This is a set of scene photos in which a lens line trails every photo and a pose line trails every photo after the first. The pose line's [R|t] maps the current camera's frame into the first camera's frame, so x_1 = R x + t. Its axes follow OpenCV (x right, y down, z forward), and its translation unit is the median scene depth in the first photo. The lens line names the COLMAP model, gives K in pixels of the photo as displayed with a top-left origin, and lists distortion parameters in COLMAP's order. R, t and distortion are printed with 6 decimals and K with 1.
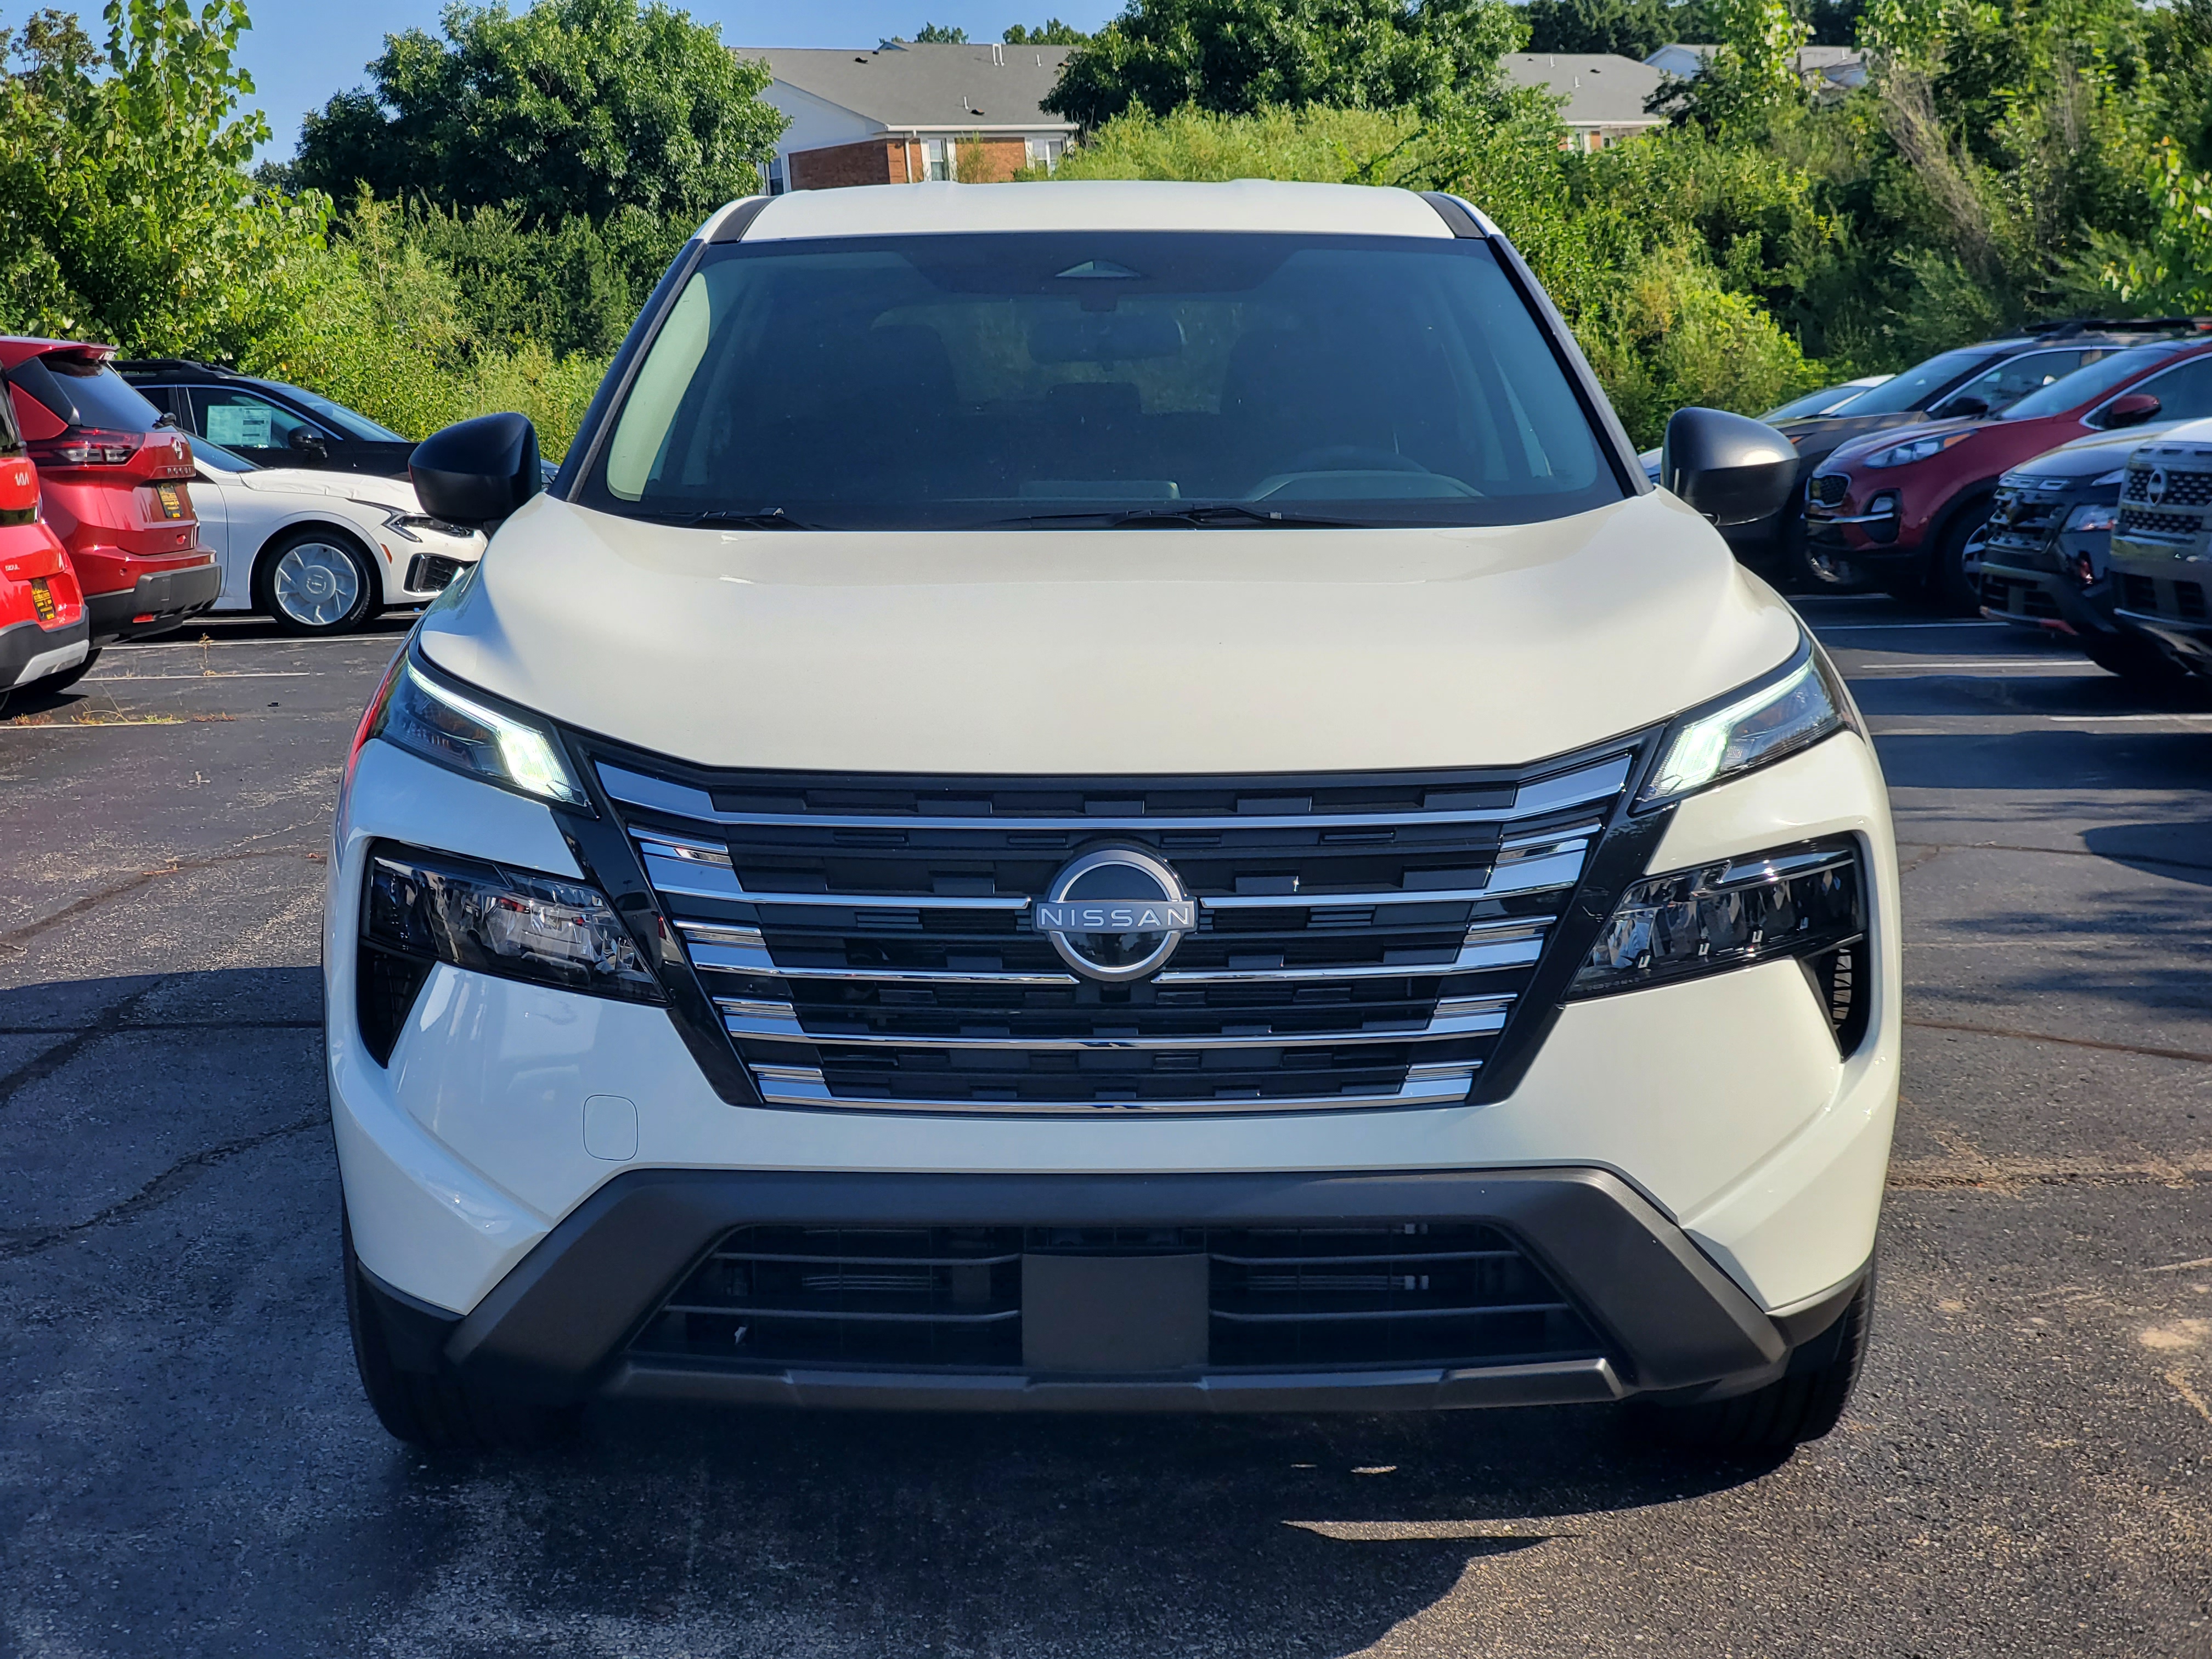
lens RADIAL K [[3349.0, 0, 1107.0], [0, 3349.0, 824.2], [0, 0, 1]] dist [0.123457, 0.000000]
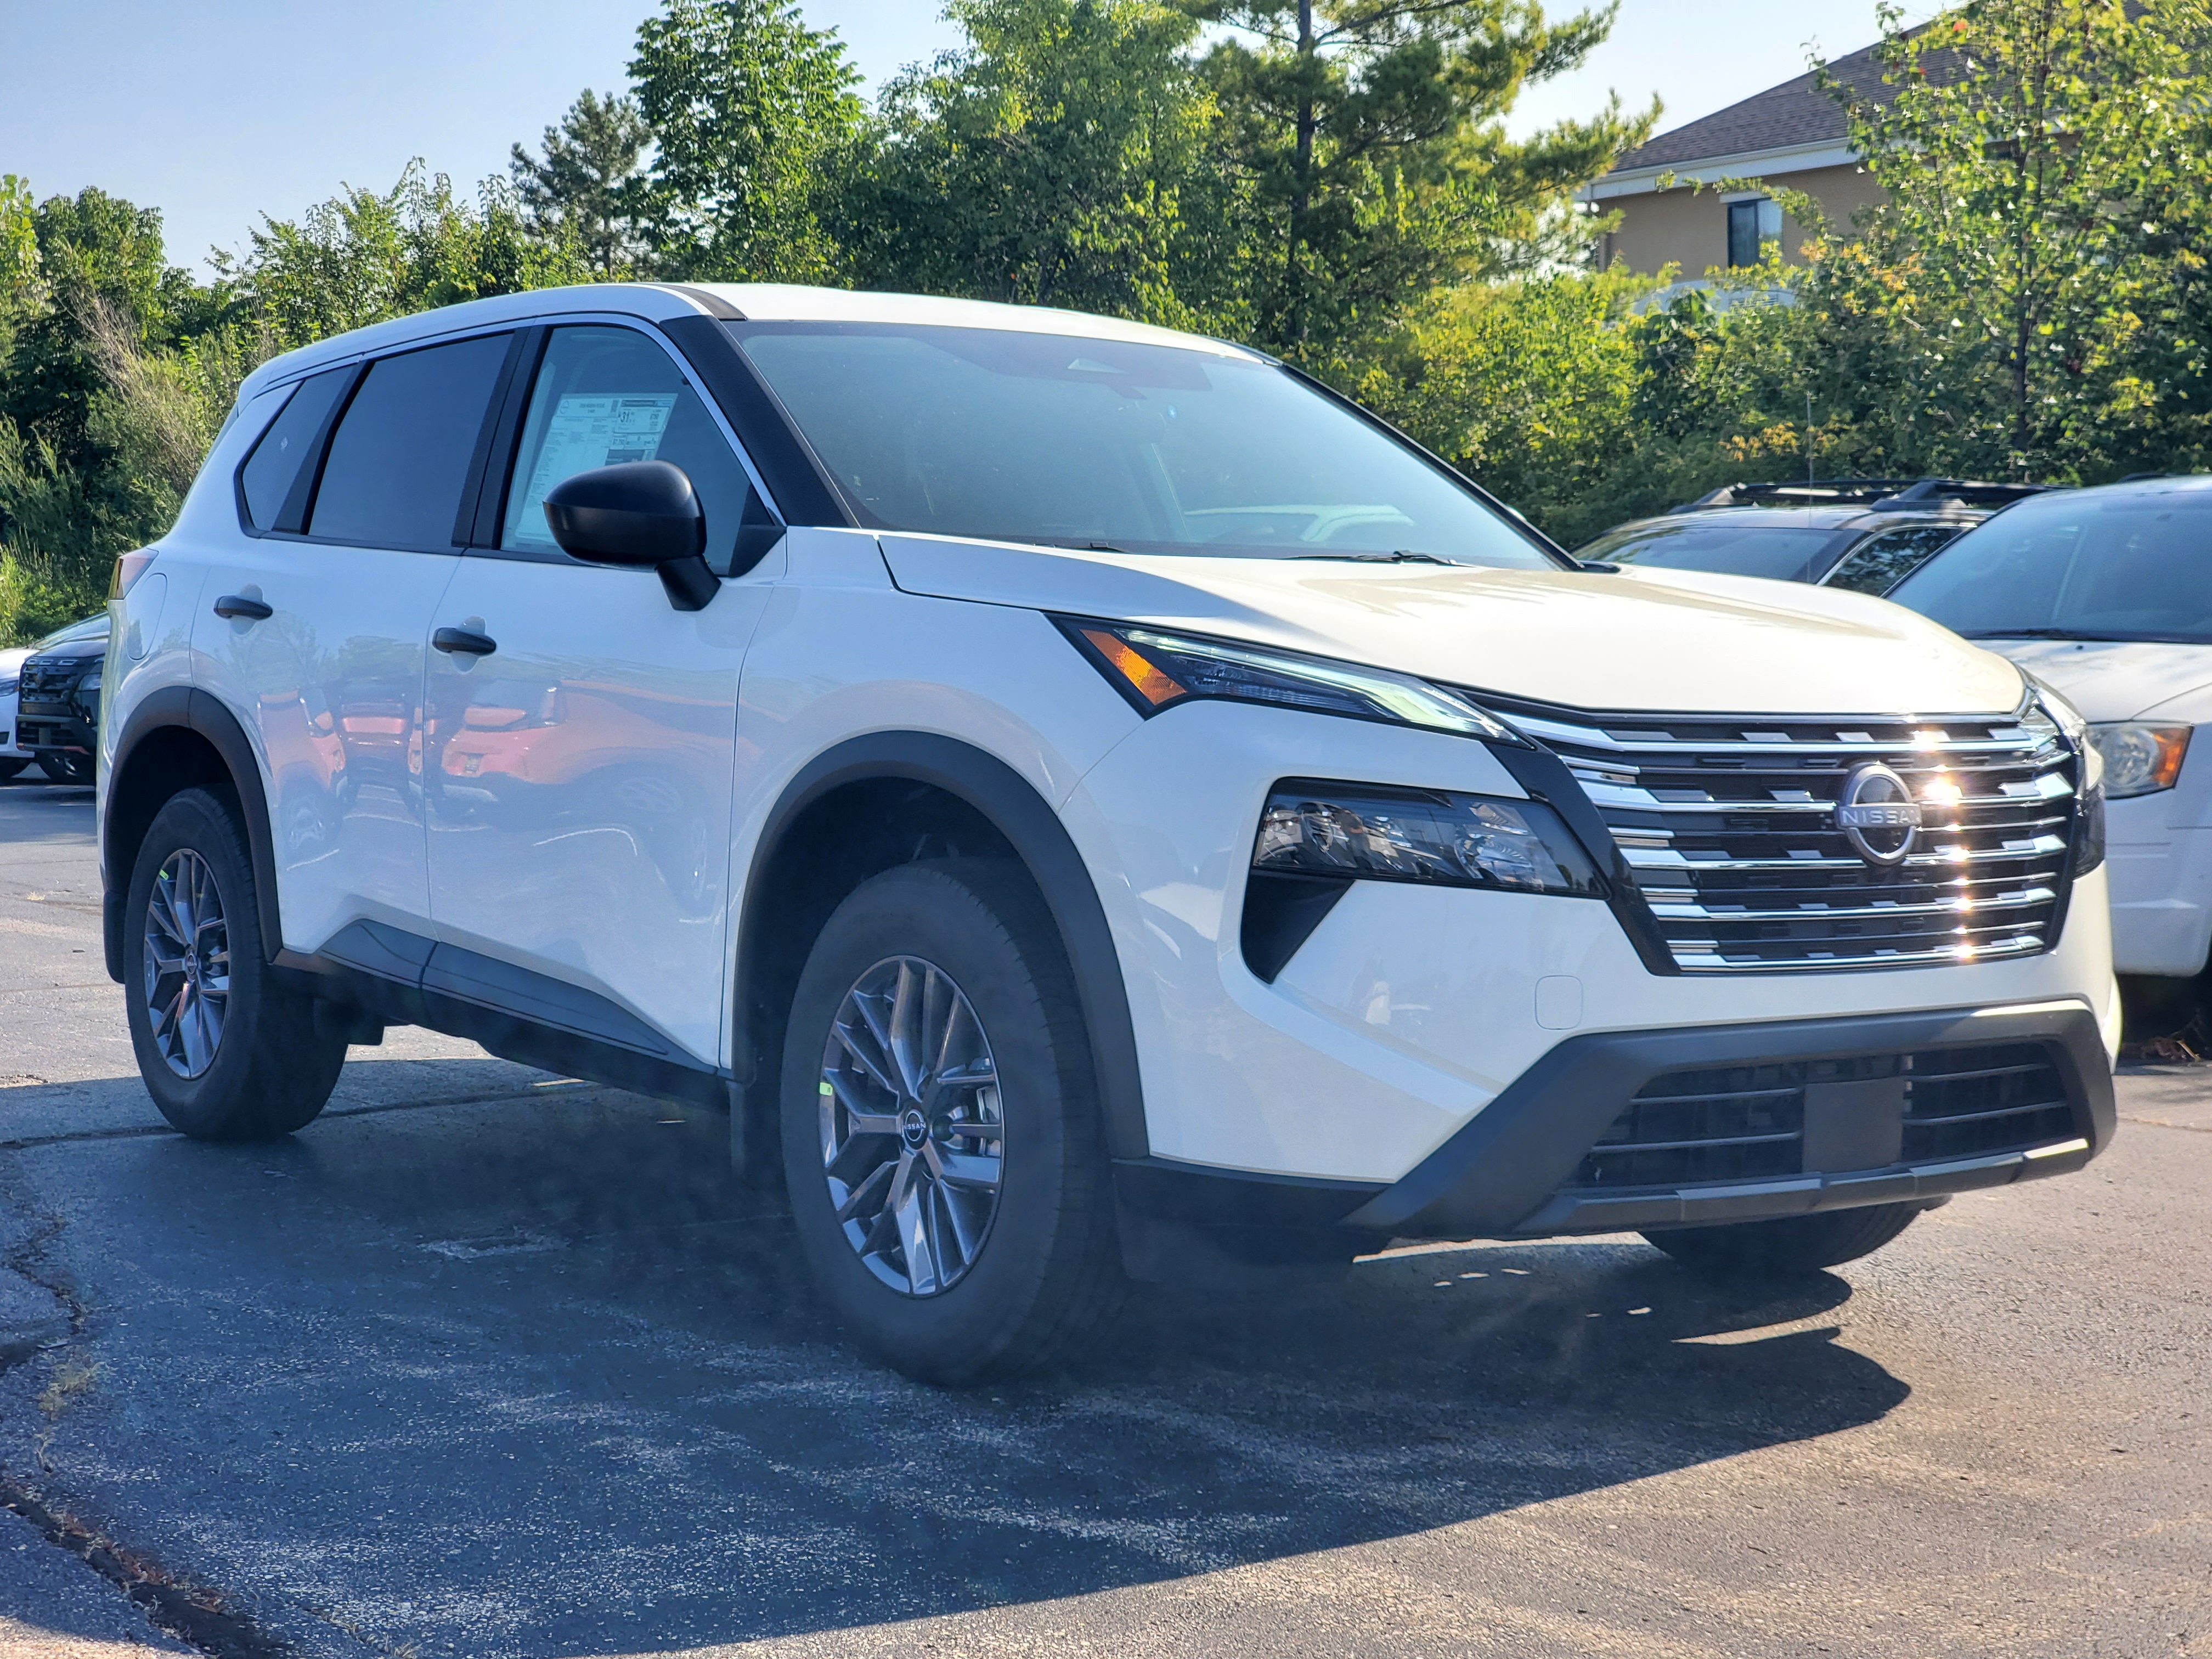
lens RADIAL K [[3349.0, 0, 1111.4], [0, 3349.0, 830.8], [0, 0, 1]] dist [0.123457, 0.000000]
pose [[0.815493, -0.022244, 0.578339, -0.995205], [0.065278, 0.996420, -0.053721, 0.083874], [-0.575073, 0.081562, 0.814026, 0.094100]]
